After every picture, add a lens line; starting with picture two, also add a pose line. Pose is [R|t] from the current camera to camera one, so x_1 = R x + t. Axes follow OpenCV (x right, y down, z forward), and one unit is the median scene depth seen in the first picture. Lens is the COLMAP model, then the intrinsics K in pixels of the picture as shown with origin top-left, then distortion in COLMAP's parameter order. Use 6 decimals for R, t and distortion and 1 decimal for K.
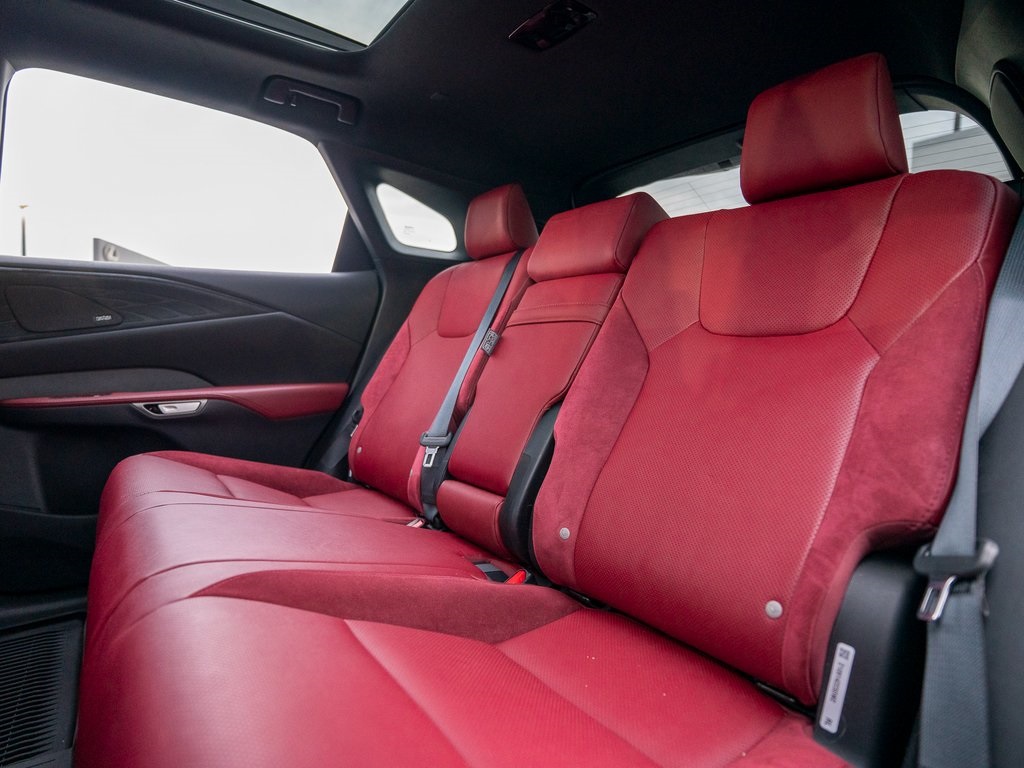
lens RADIAL K [[594.9, 0, 512.0], [0, 594.9, 384.0], [0, 0, 1]] dist [-0.081663, 0.047499]
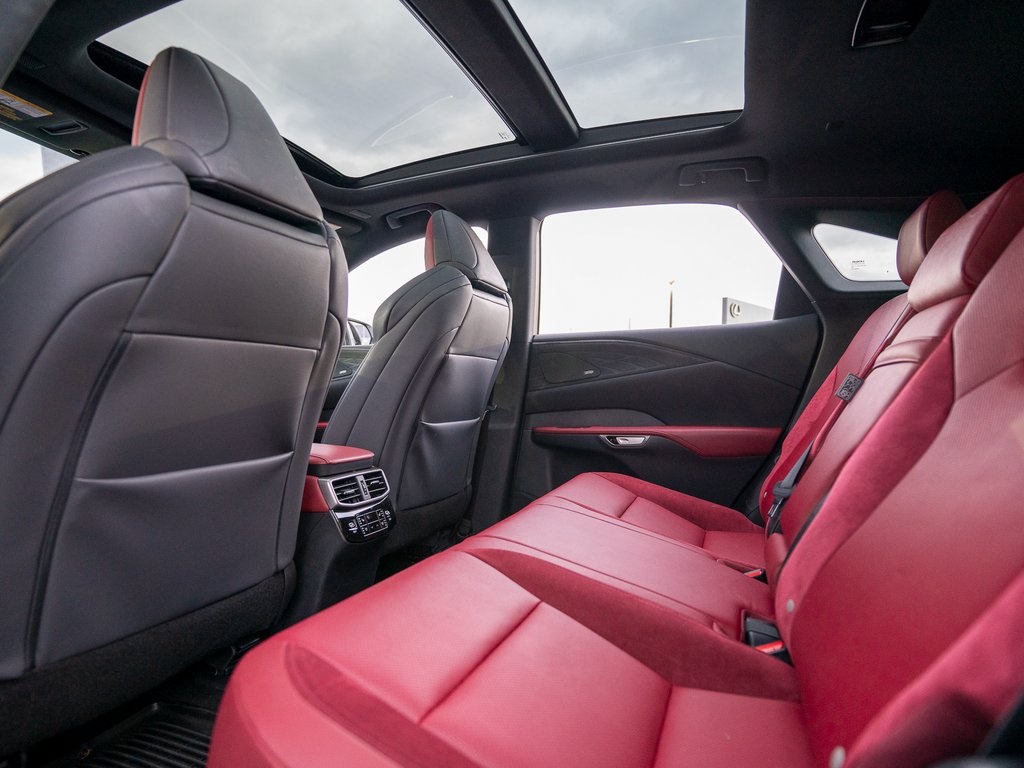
lens RADIAL K [[594.9, 0, 512.0], [0, 594.9, 384.0], [0, 0, 1]] dist [-0.081663, 0.047499]
pose [[0.491055, -0.013983, -0.871016, 0.430727], [-0.048508, 0.997881, -0.043367, -0.014122], [0.869777, 0.063547, 0.489336, 0.134014]]
